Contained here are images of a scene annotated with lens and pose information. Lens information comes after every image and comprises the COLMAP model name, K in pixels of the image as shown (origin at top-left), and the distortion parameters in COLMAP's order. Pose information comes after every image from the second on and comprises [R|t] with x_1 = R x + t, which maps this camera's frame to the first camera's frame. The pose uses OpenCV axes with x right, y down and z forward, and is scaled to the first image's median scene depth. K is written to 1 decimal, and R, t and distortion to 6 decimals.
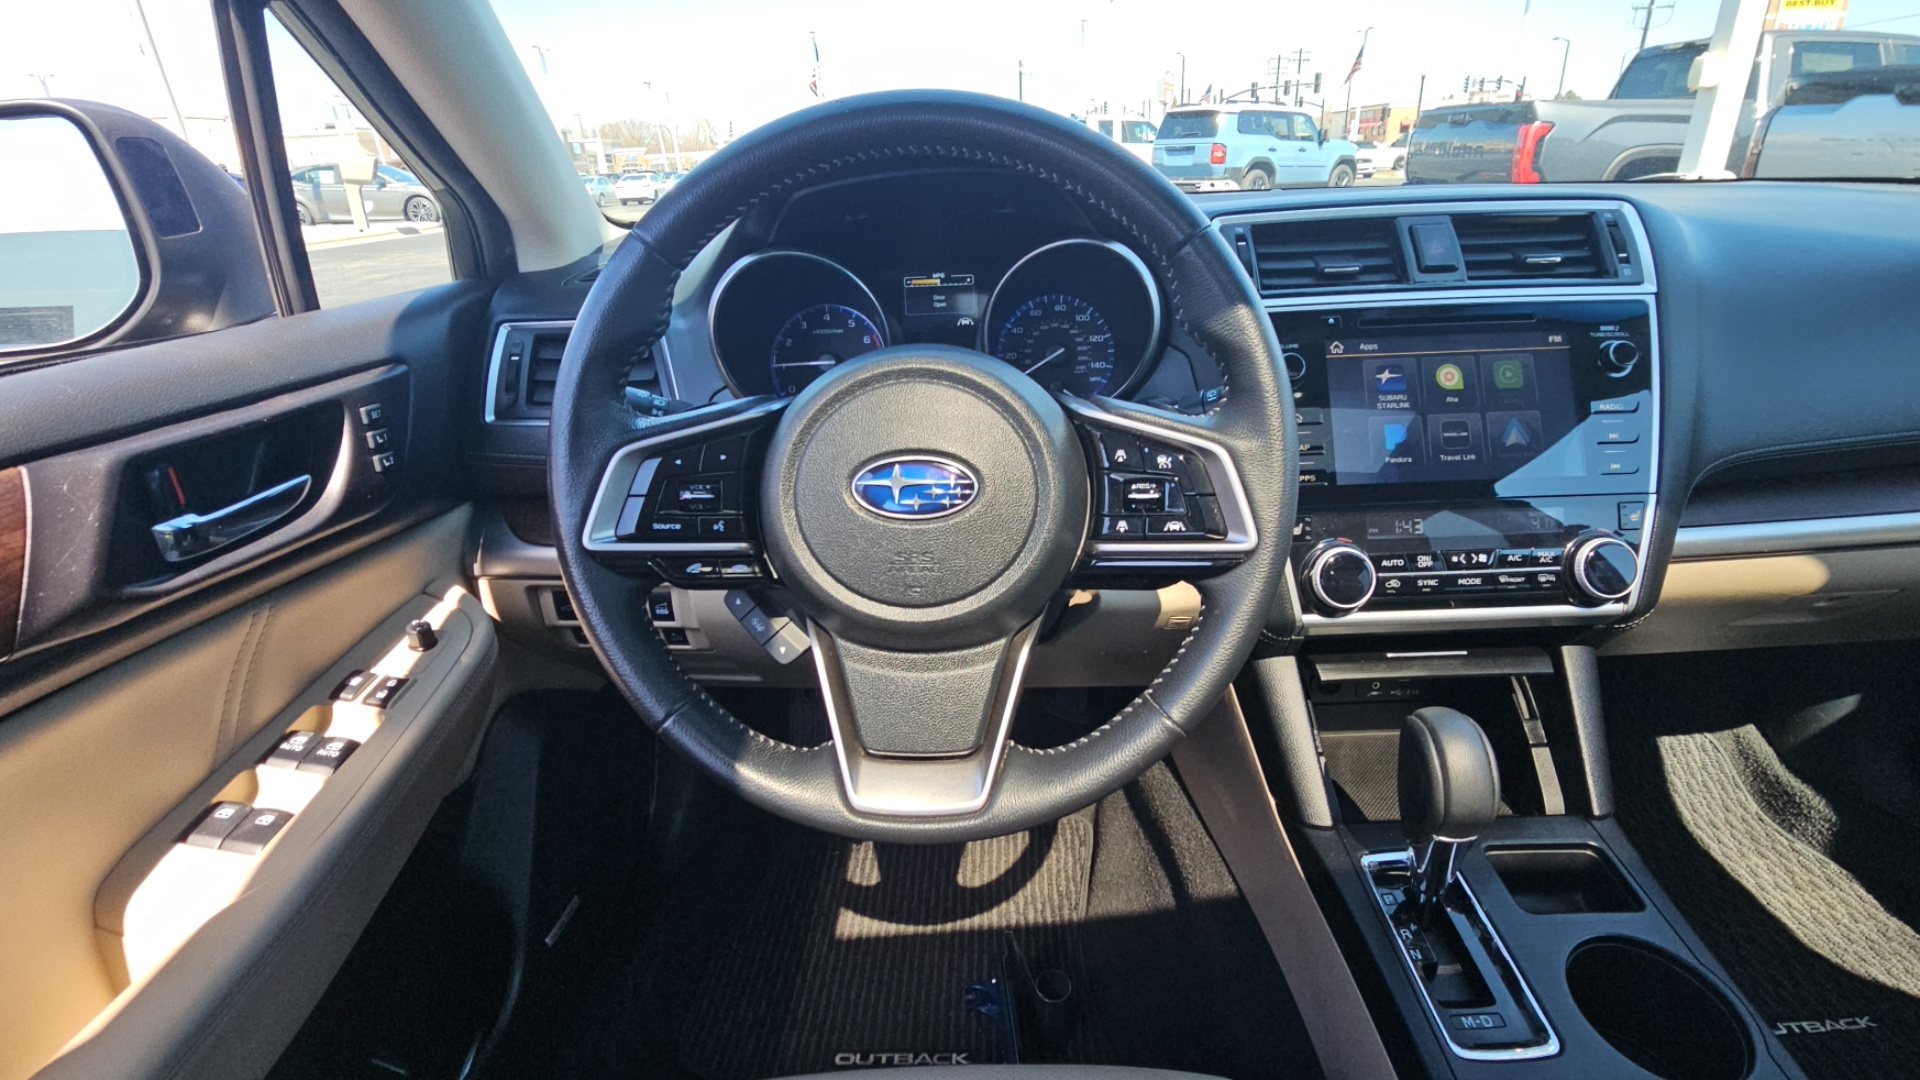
lens RADIAL K [[857.0, 0, 982.3], [0, 857.0, 541.7], [0, 0, 1]] dist [0.008143, -0.006658]
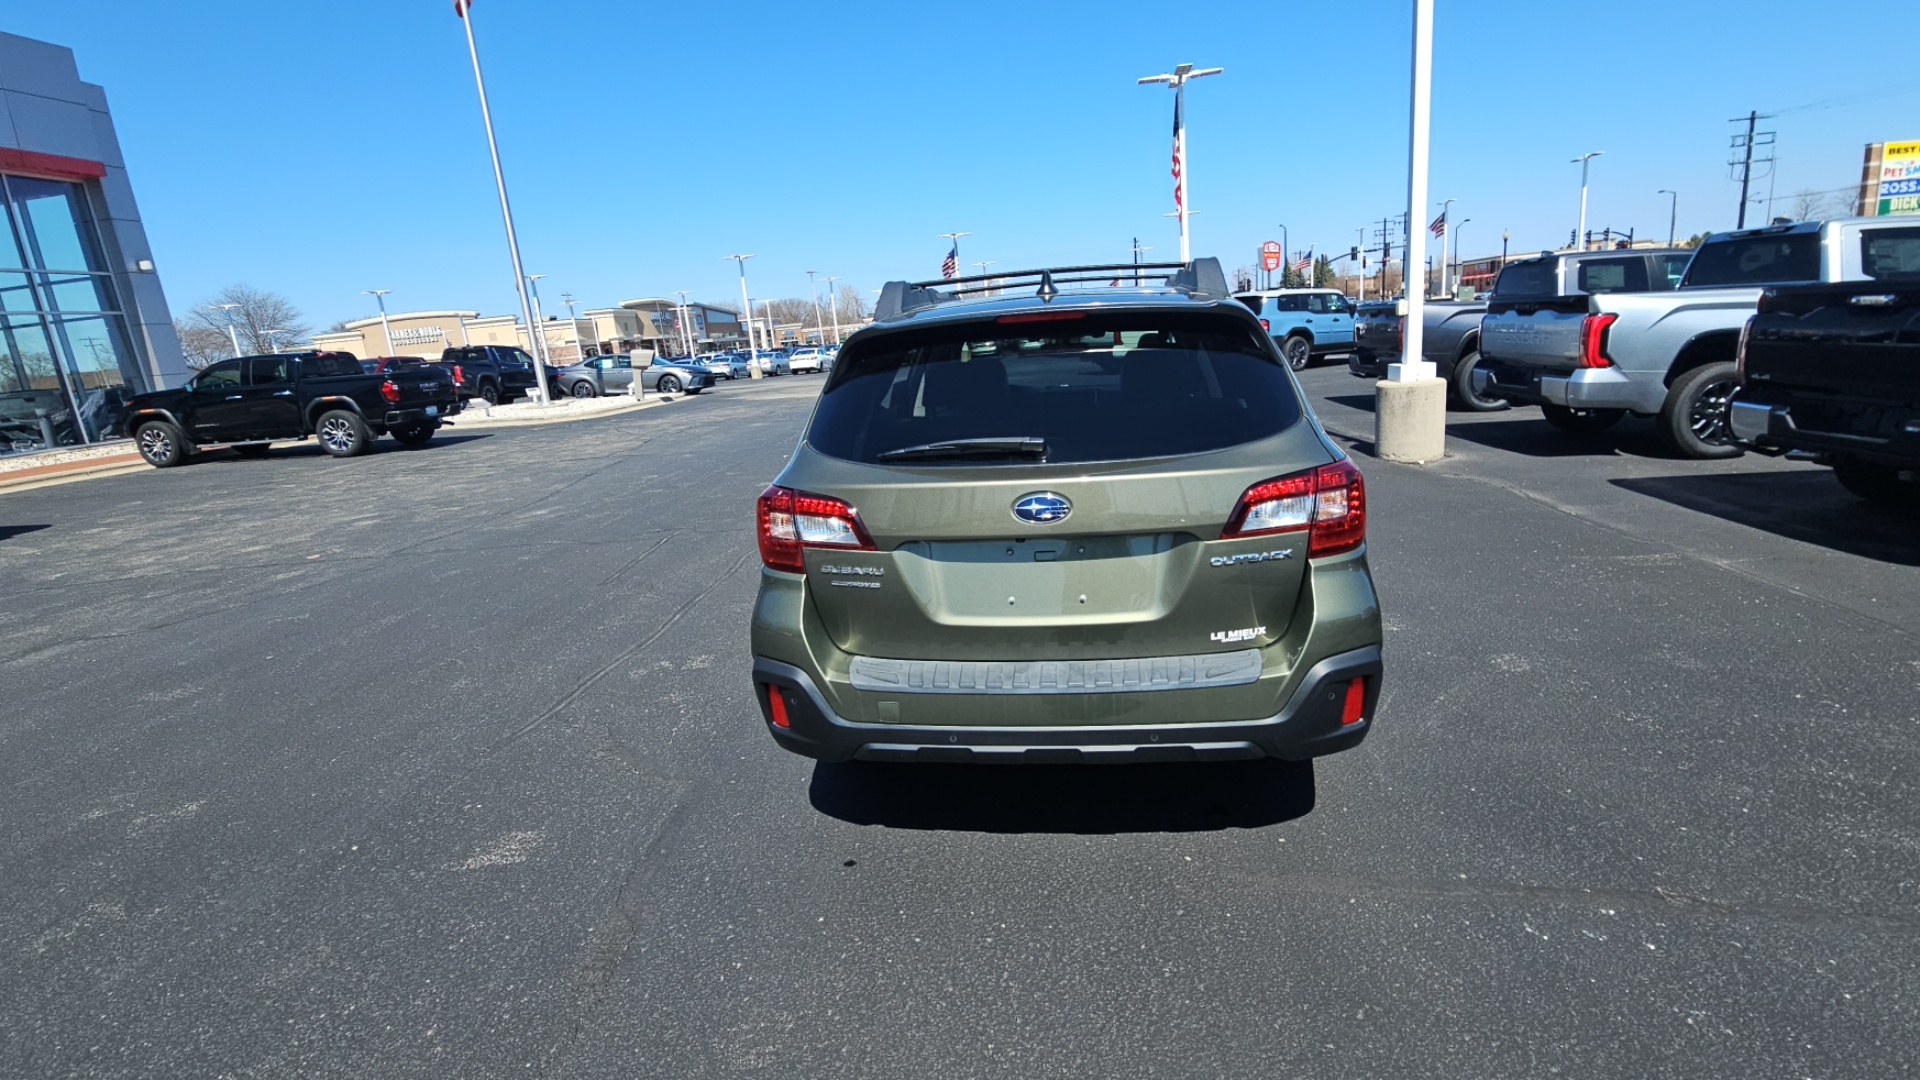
lens RADIAL K [[857.0, 0, 979.9], [0, 857.0, 547.4], [0, 0, 1]] dist [0.008143, -0.006658]
pose [[0.989427, -0.001279, -0.145028, 0.852361], [-0.022178, 0.986866, -0.160008, 2.324157], [0.143327, 0.161533, 0.976404, -6.654680]]
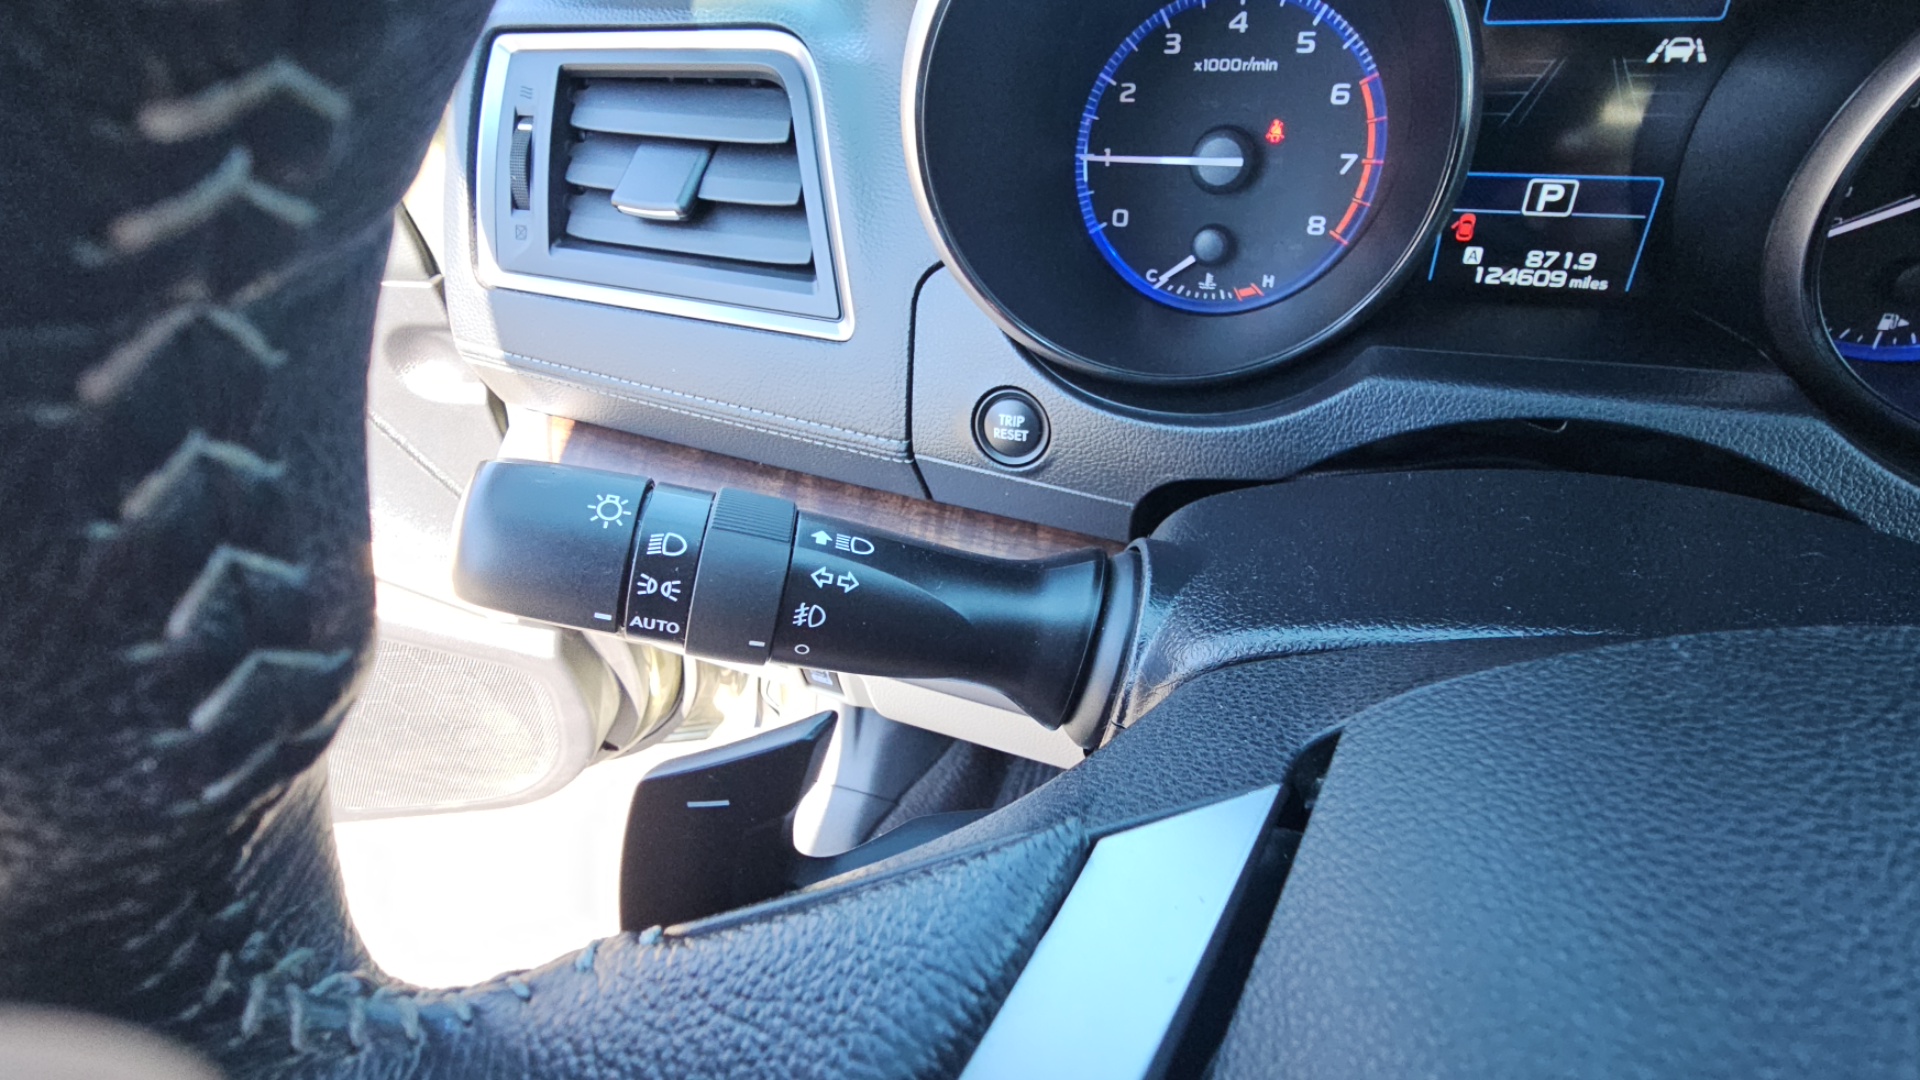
lens RADIAL K [[857.0, 0, 982.9], [0, 857.0, 538.3], [0, 0, 1]] dist [0.008143, -0.006658]
pose [[0.948501, 0.178518, -0.261683, -0.172326], [-0.062756, 0.915604, 0.397153, -0.228493], [0.310497, -0.360277, 0.879654, 0.646866]]
